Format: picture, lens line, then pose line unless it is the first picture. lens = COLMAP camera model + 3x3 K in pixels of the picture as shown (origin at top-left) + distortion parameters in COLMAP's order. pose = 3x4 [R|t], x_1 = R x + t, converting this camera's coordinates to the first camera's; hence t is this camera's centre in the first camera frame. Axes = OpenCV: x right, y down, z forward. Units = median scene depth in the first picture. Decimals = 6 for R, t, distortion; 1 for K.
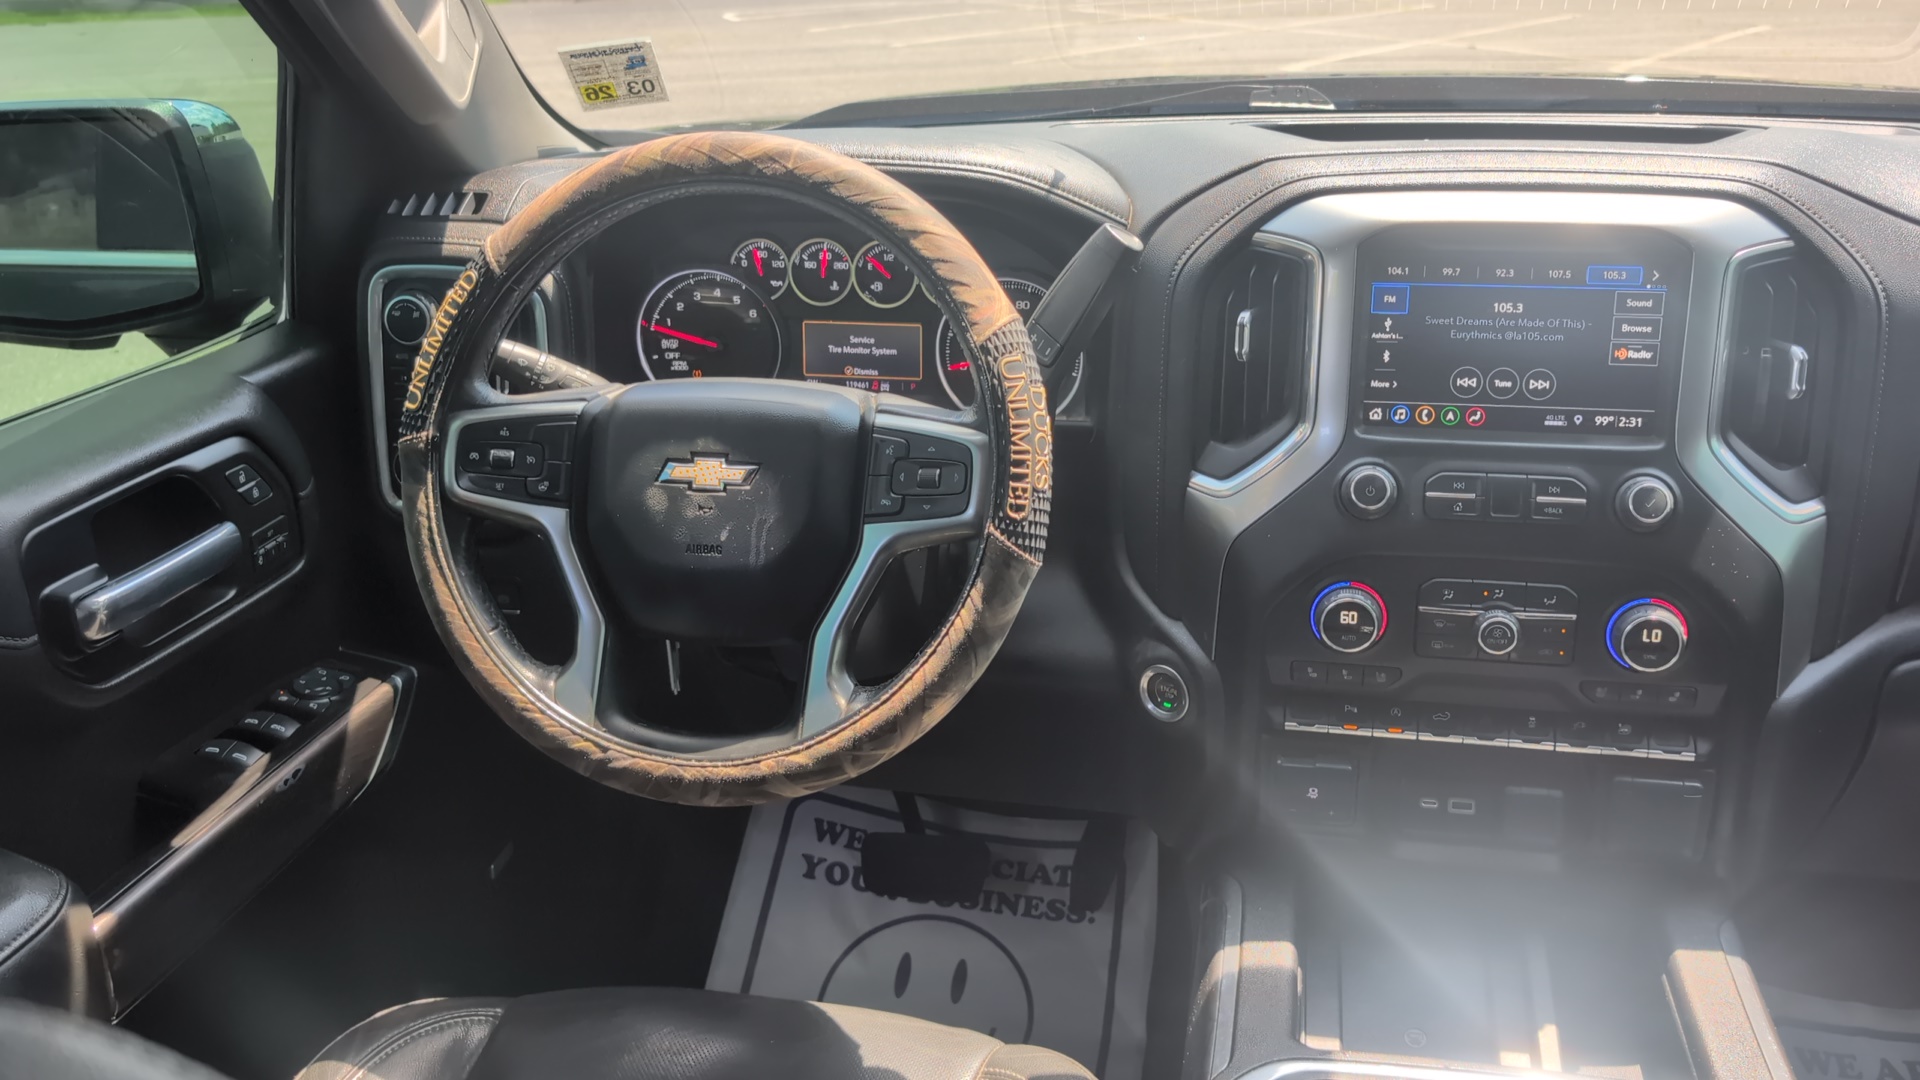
lens RADIAL K [[1594.8, 0, 969.4], [0, 1594.8, 536.7], [0, 0, 1]] dist [0.016053, -0.050565]
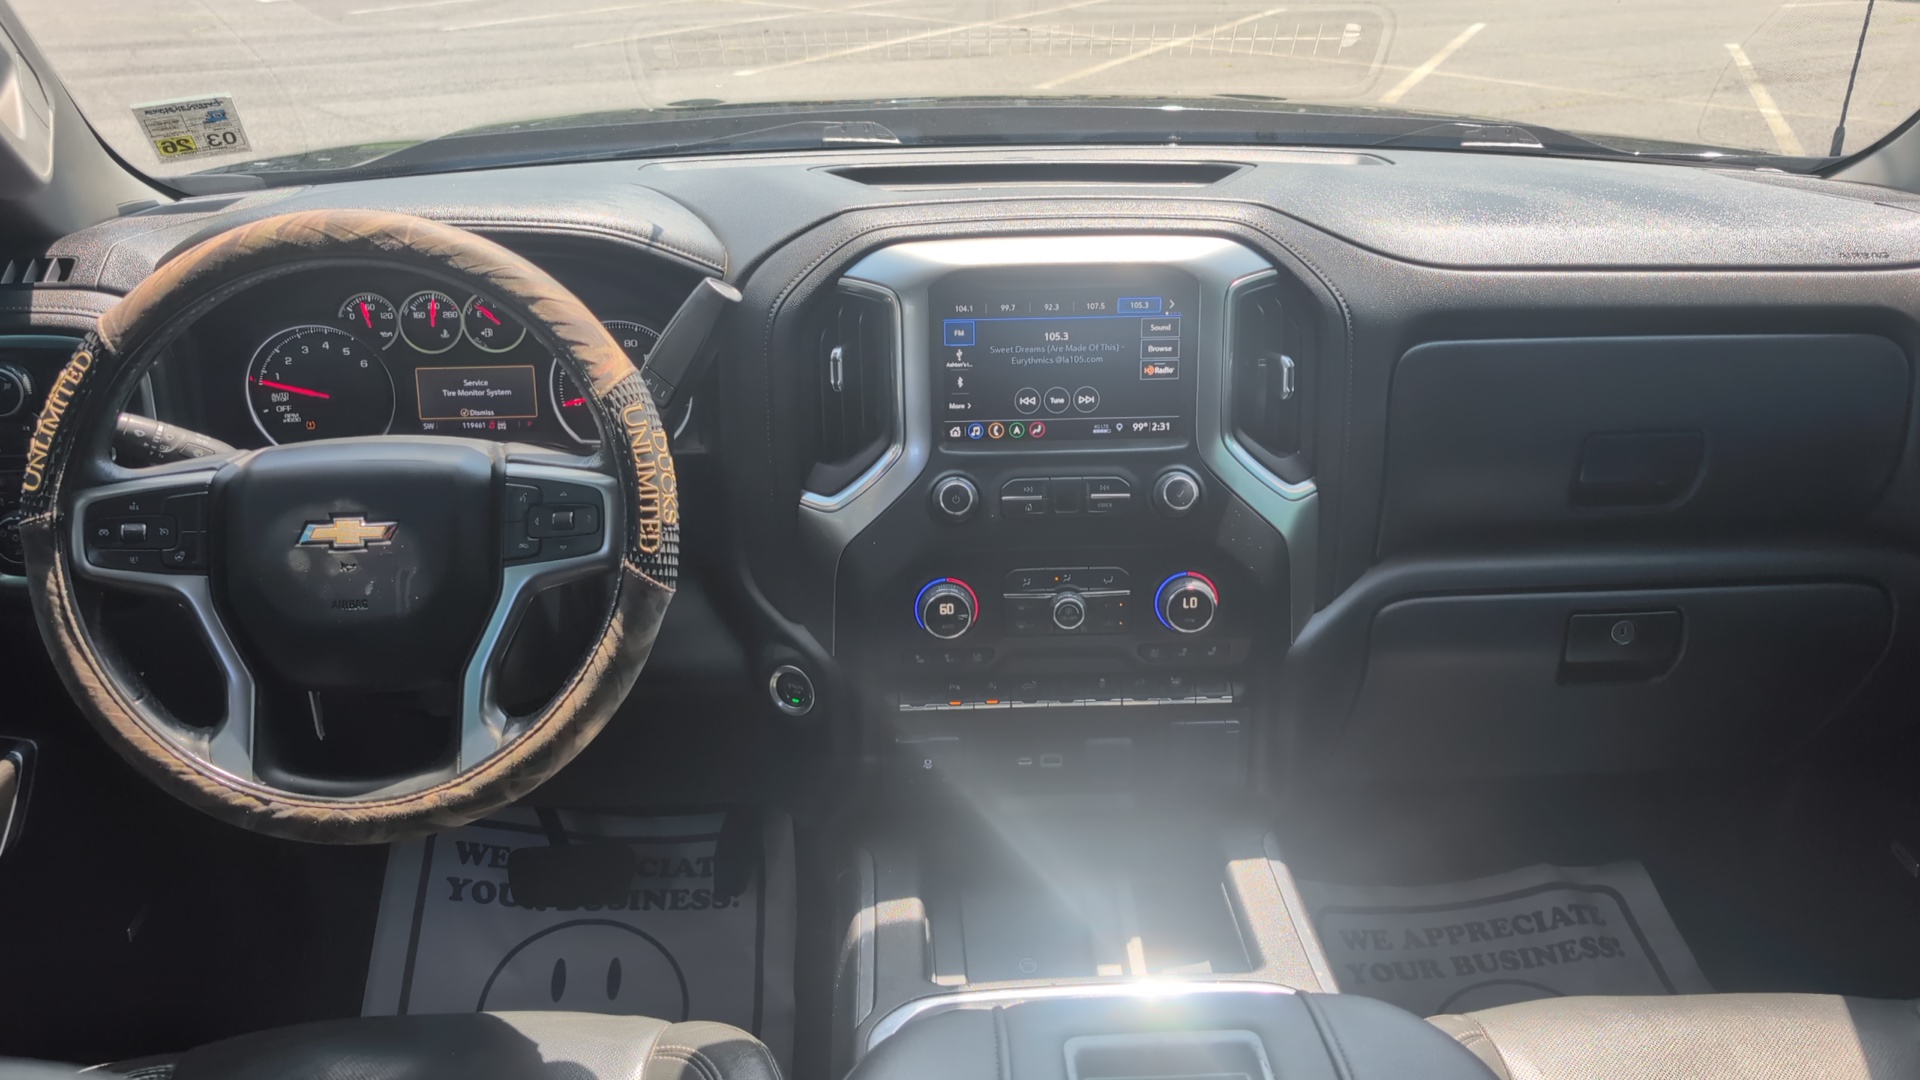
lens RADIAL K [[1594.8, 0, 981.4], [0, 1594.8, 527.6], [0, 0, 1]] dist [0.016053, -0.050565]
pose [[0.964803, -0.077034, 0.251437, -0.022168], [0.075280, 0.997024, 0.016601, -0.026070], [-0.251967, 0.002912, 0.967731, -0.121634]]
